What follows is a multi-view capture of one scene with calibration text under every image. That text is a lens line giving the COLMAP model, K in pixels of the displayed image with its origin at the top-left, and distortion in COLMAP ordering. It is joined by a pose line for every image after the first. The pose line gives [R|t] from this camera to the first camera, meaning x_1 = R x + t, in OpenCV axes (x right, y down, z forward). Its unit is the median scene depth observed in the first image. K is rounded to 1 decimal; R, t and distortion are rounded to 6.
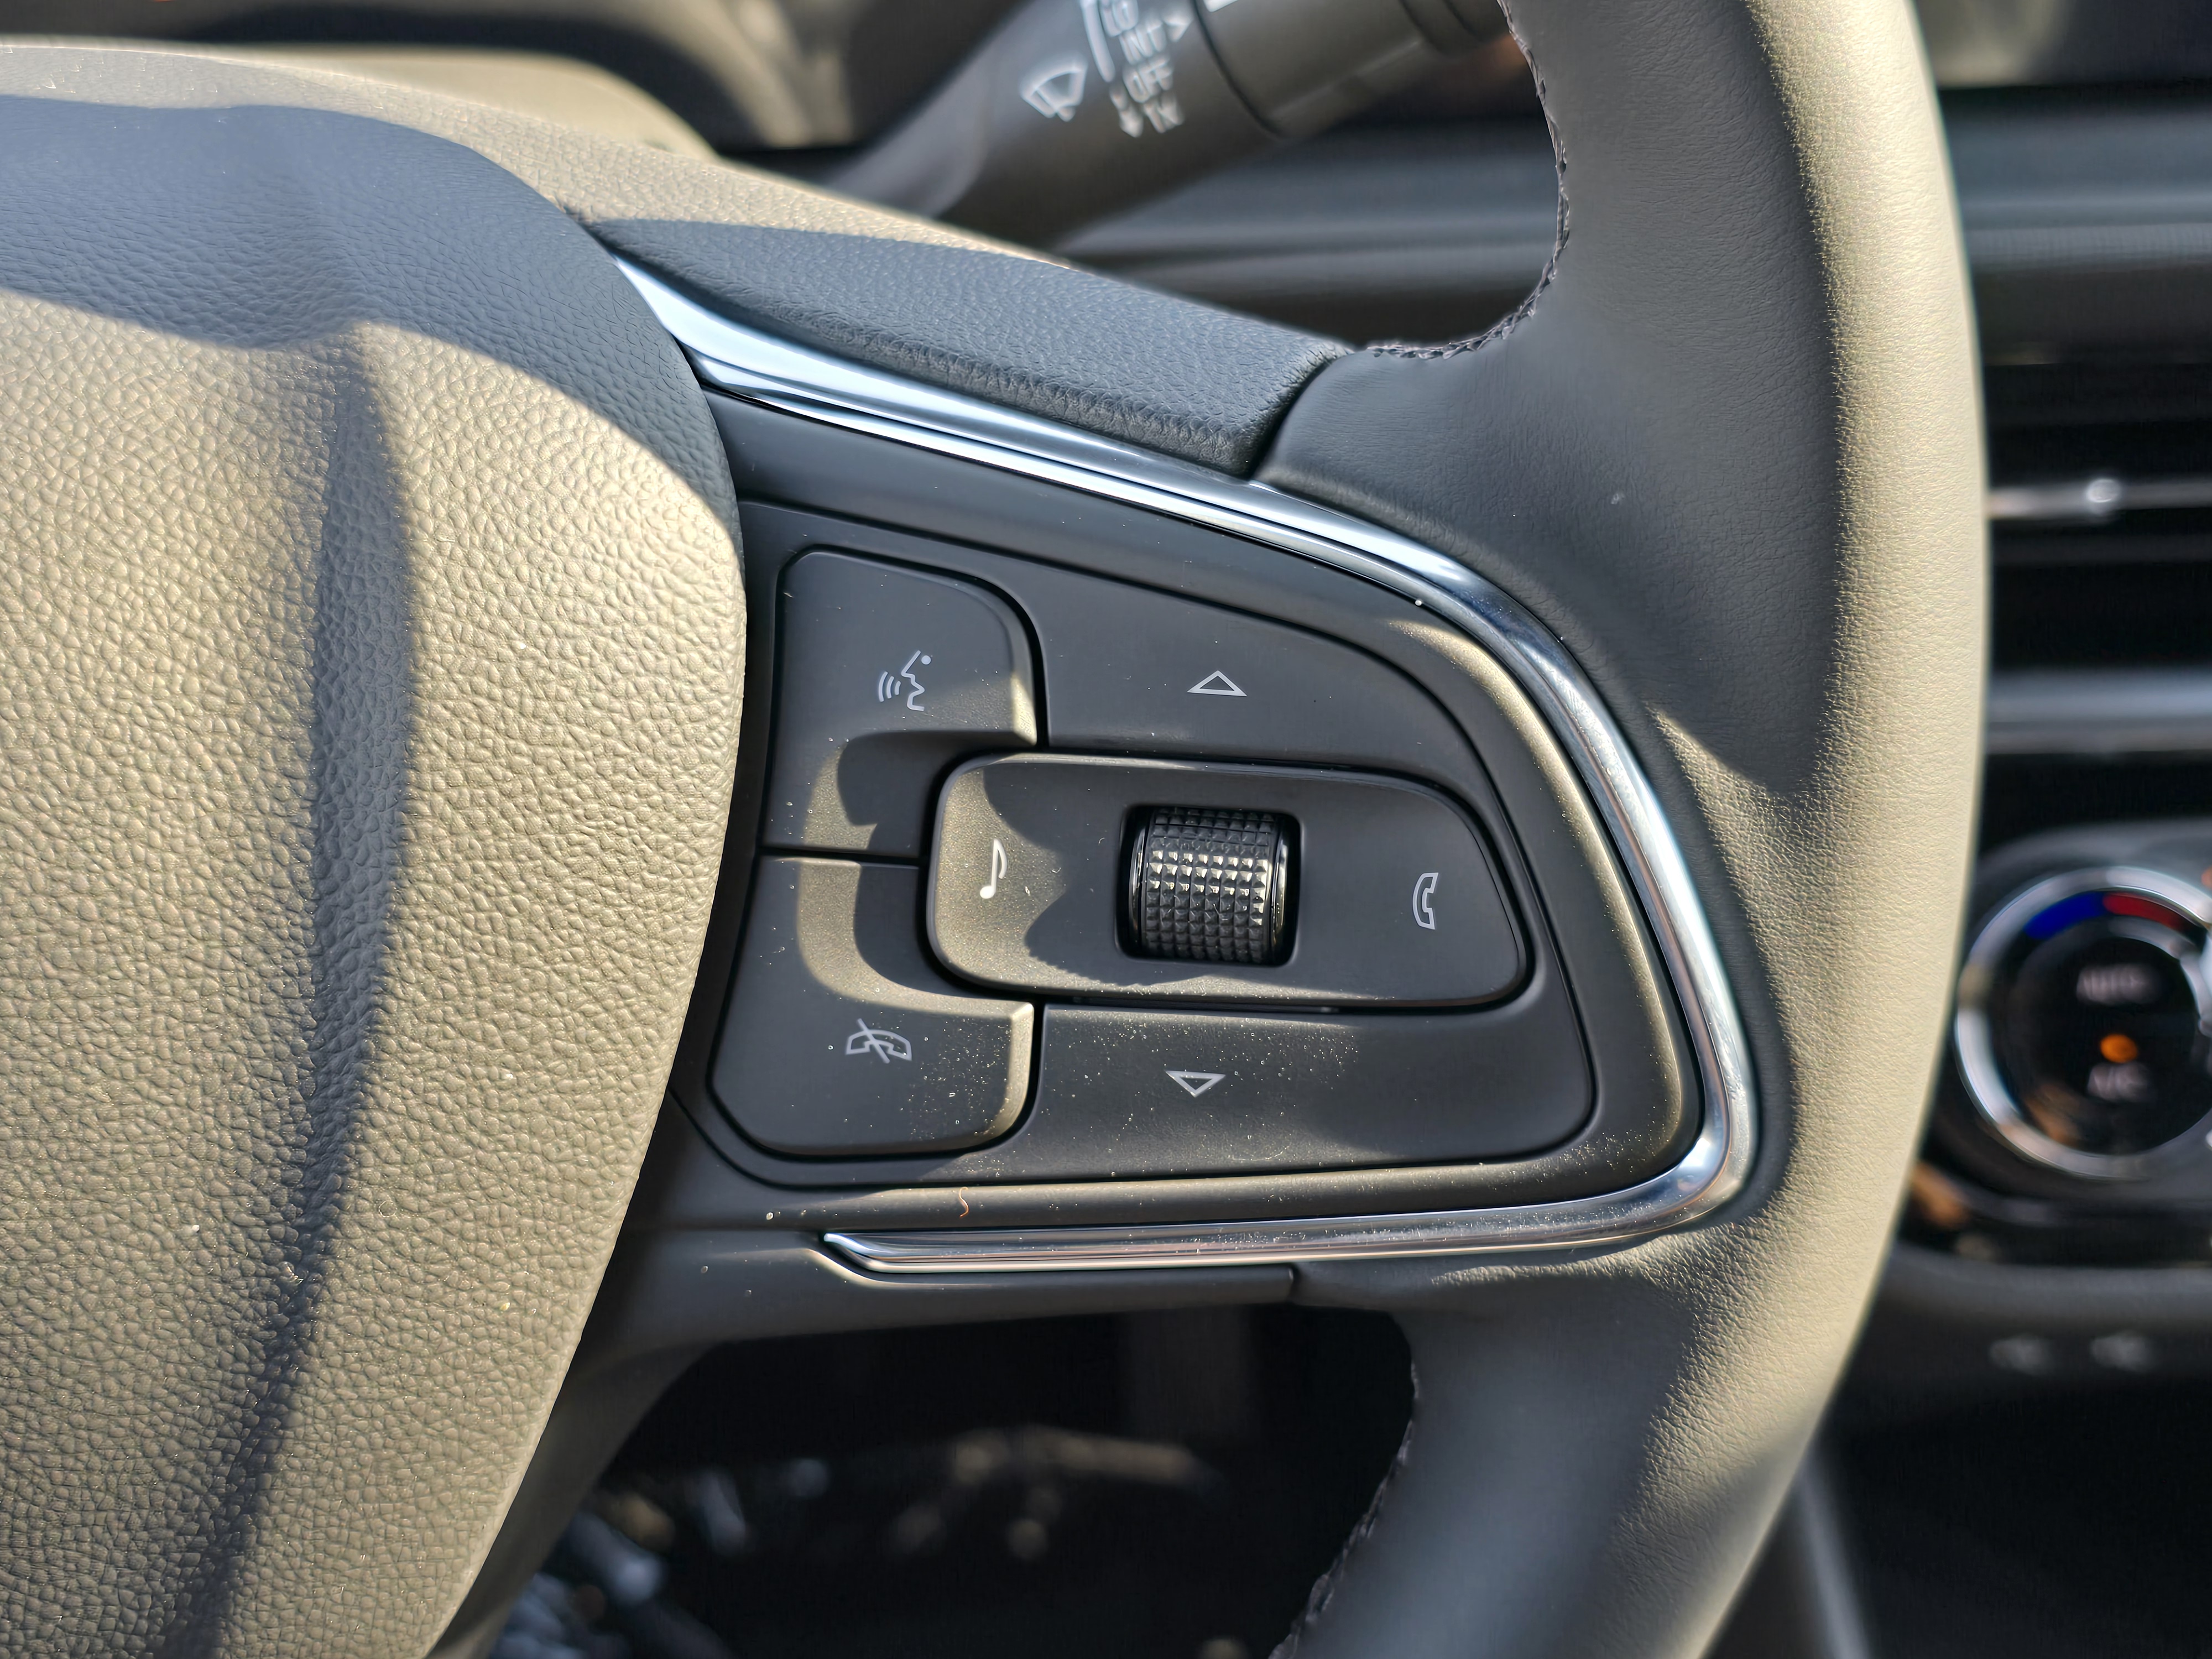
lens RADIAL K [[3022.5, 0, 1252.6], [0, 3022.5, 826.3], [0, 0, 1]] dist [0.216526, -0.681827]
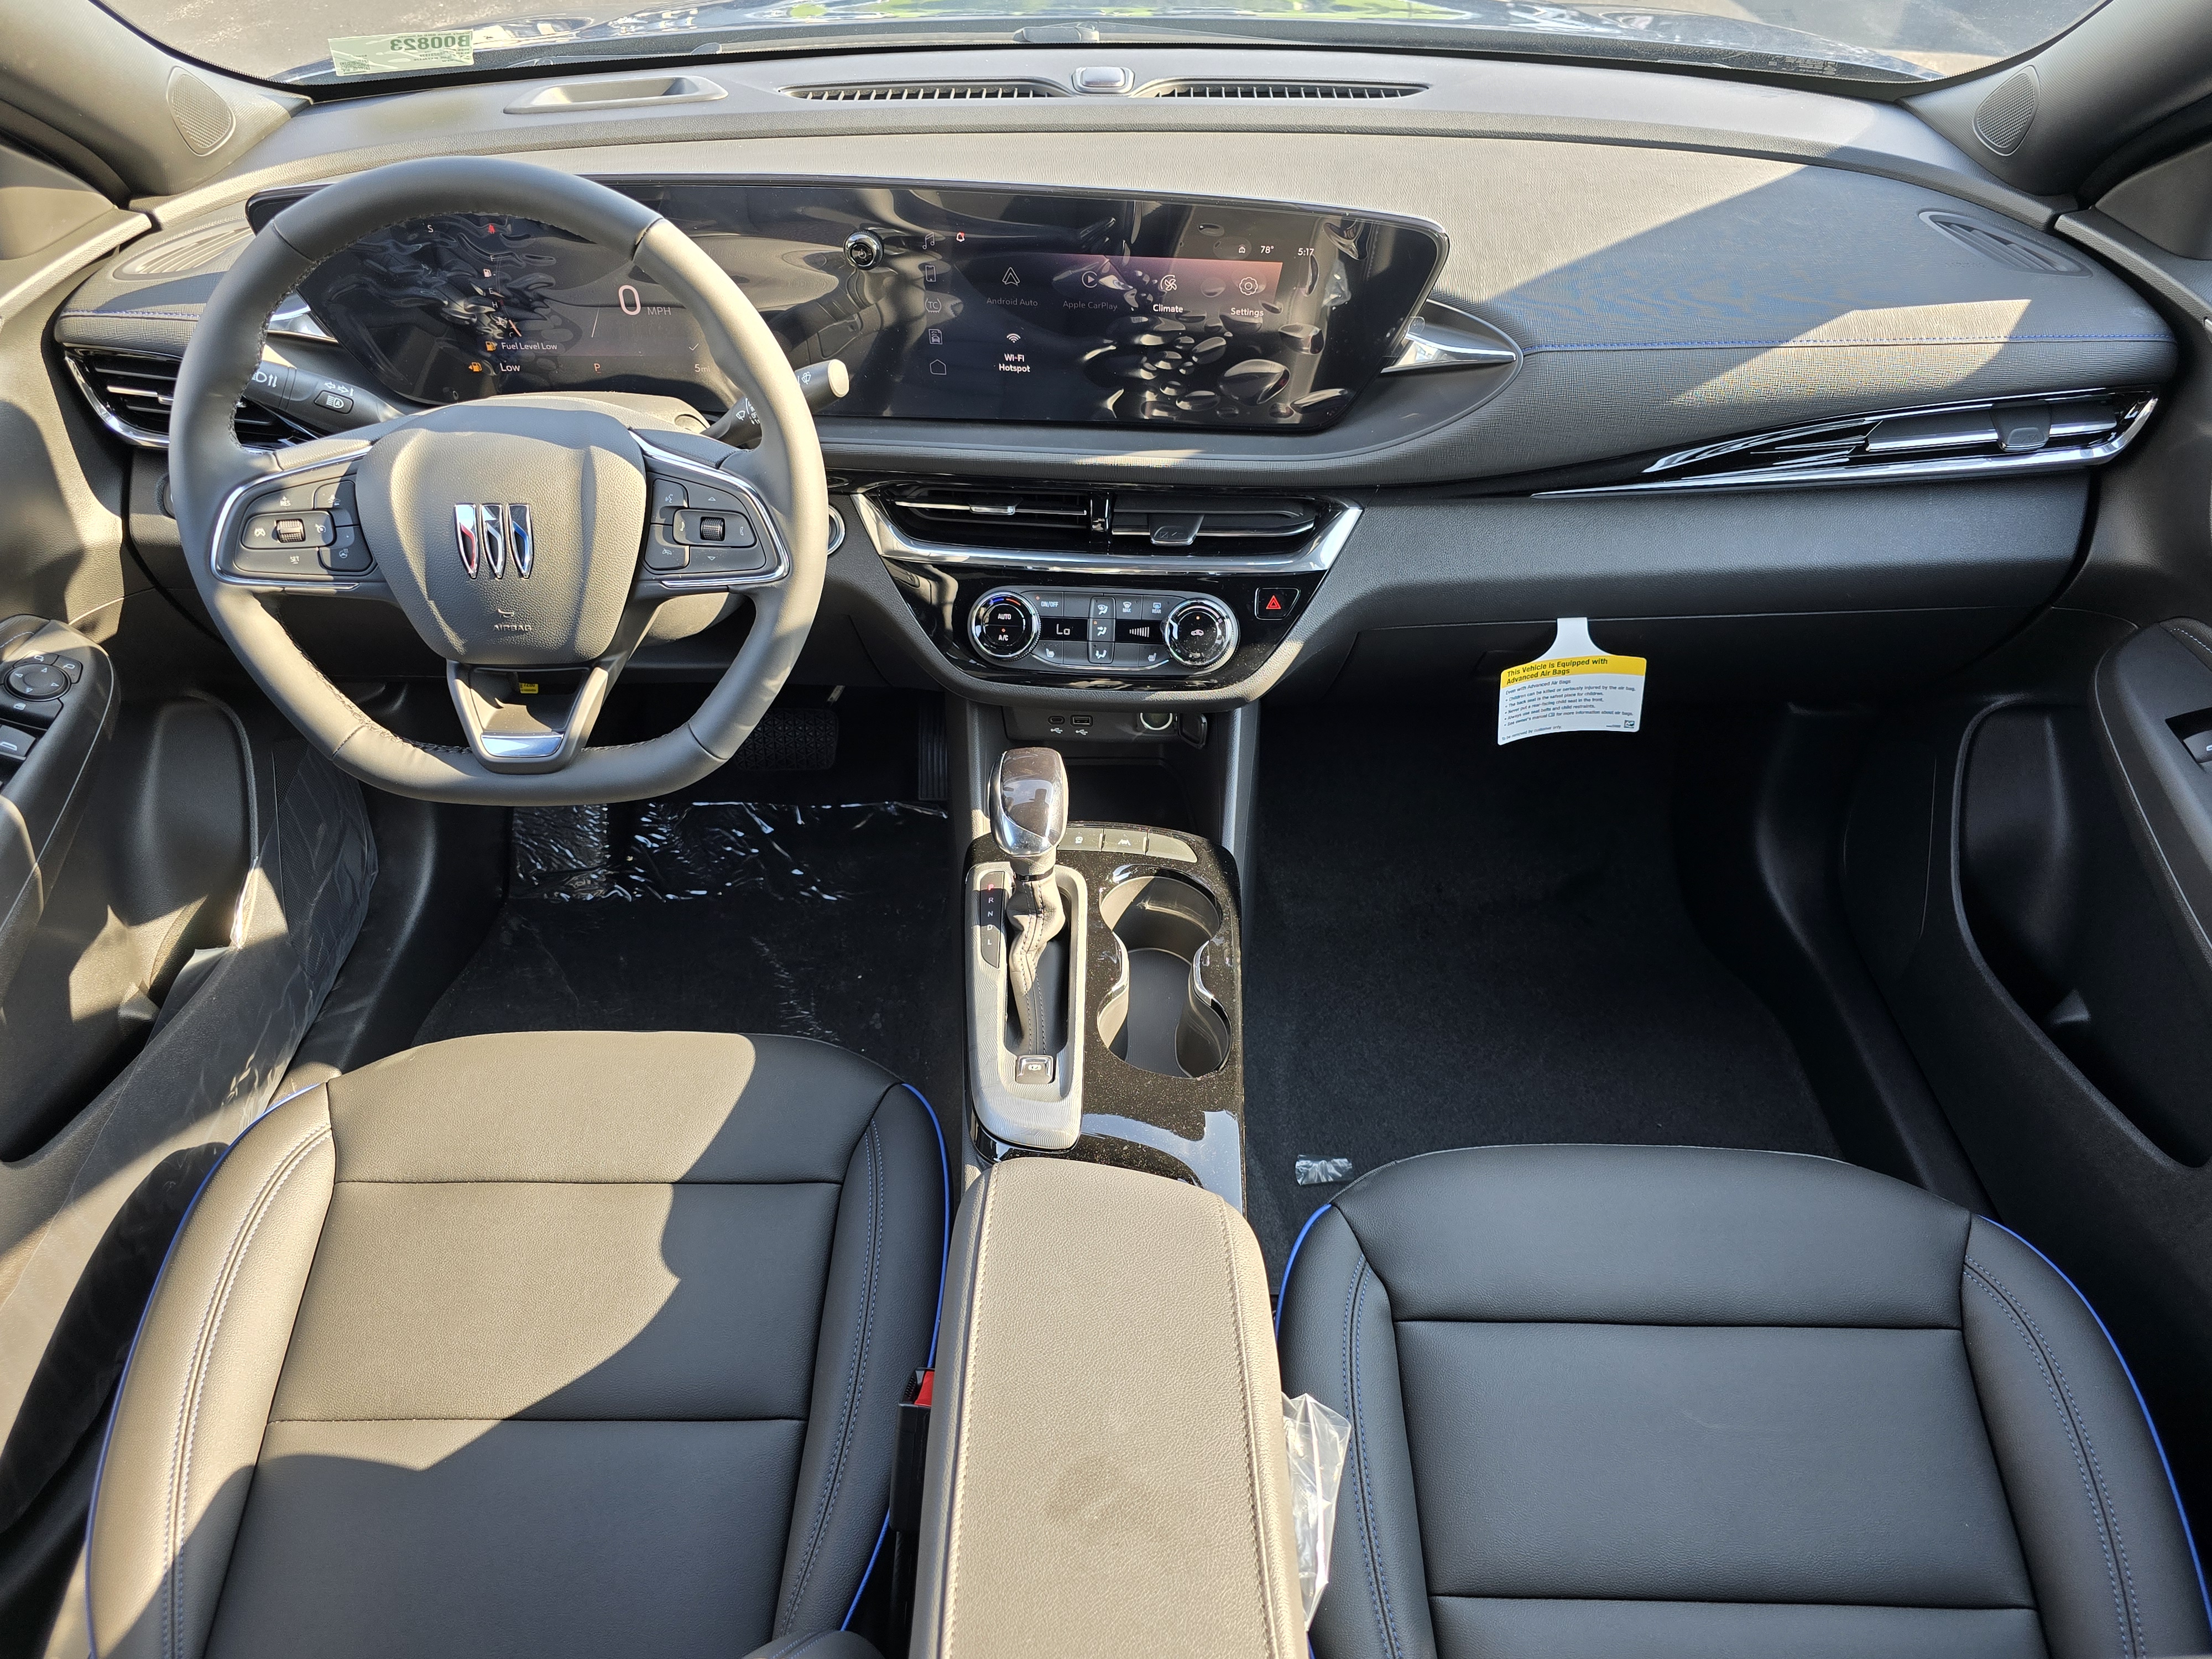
lens RADIAL K [[1594.0, 0, 1106.0], [0, 1594.0, 829.5], [0, 0, 1]] dist [0.070275, -0.088768]
pose [[0.995032, 0.030973, -0.094618, 1.270660], [-0.022066, 0.995349, 0.093772, 0.344779], [0.097082, -0.091218, 0.991087, -2.659685]]
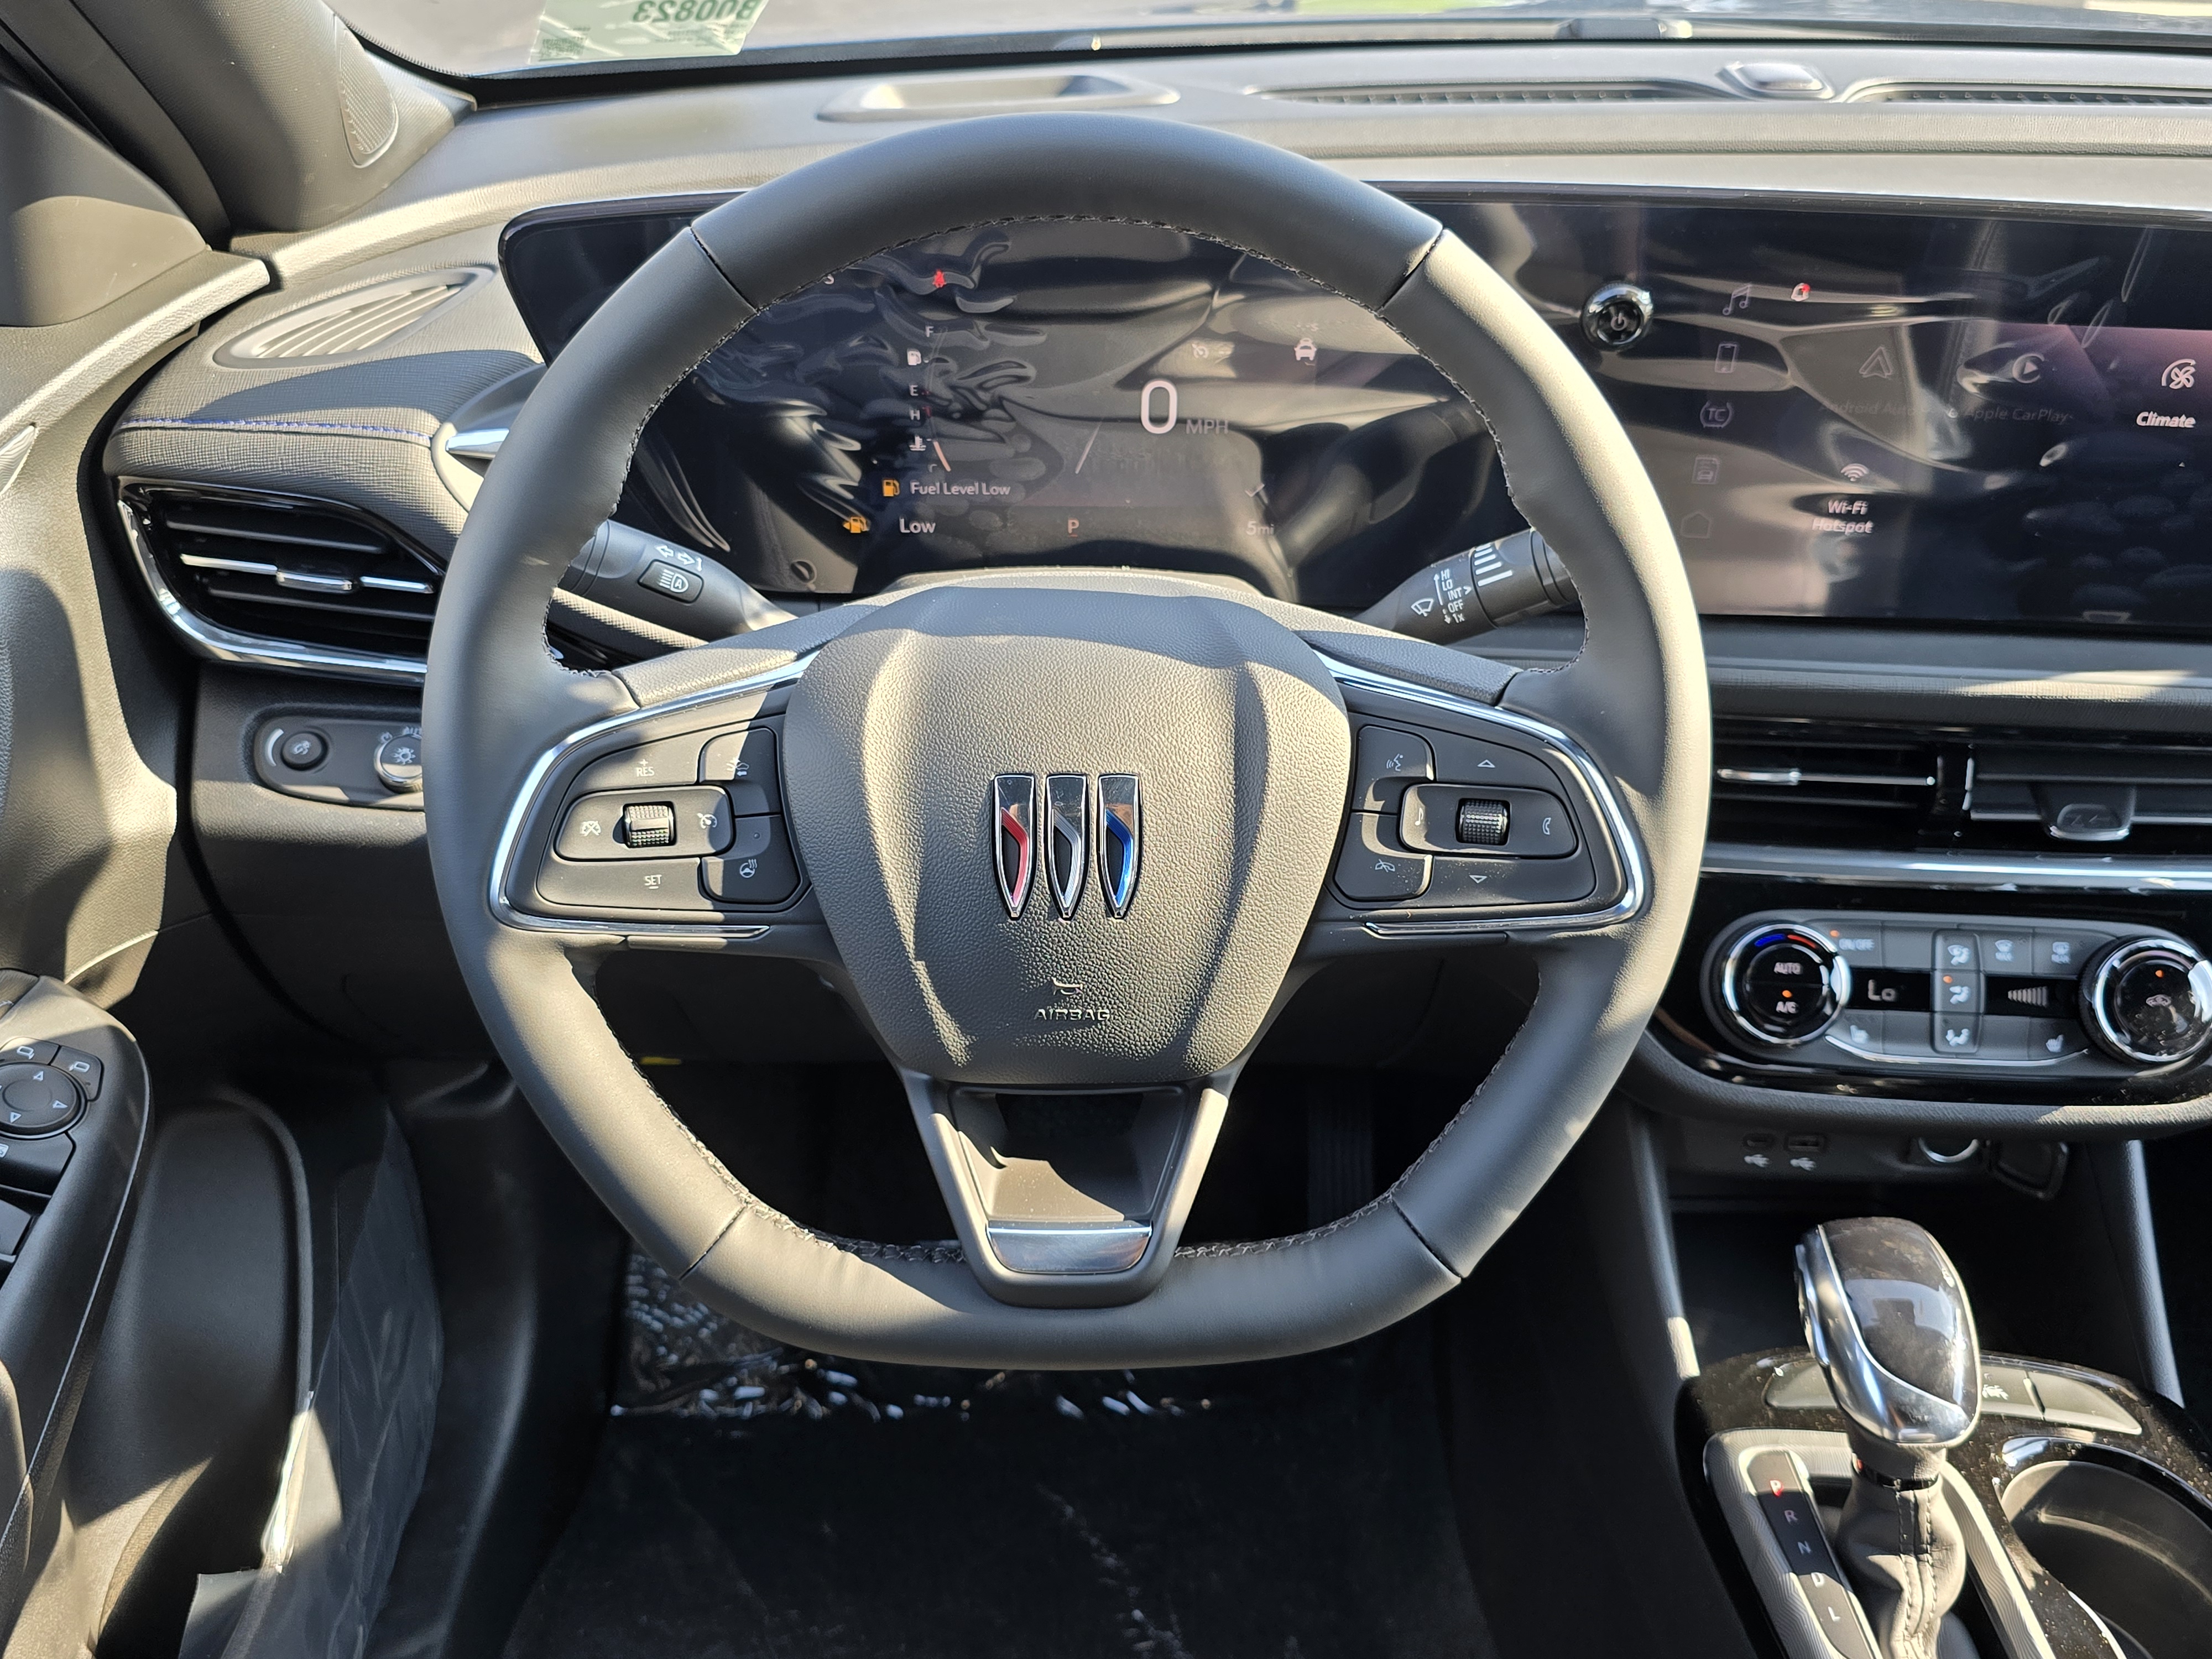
lens RADIAL K [[2141.2, 0, 1106.0], [0, 2141.2, 829.5], [0, 0, 1]] dist [0.104838, -0.223563]
pose [[0.996136, 0.019546, -0.085624, -0.239144], [-0.025256, 0.997492, -0.066121, 0.206494], [0.084117, 0.068028, 0.994131, -1.526549]]
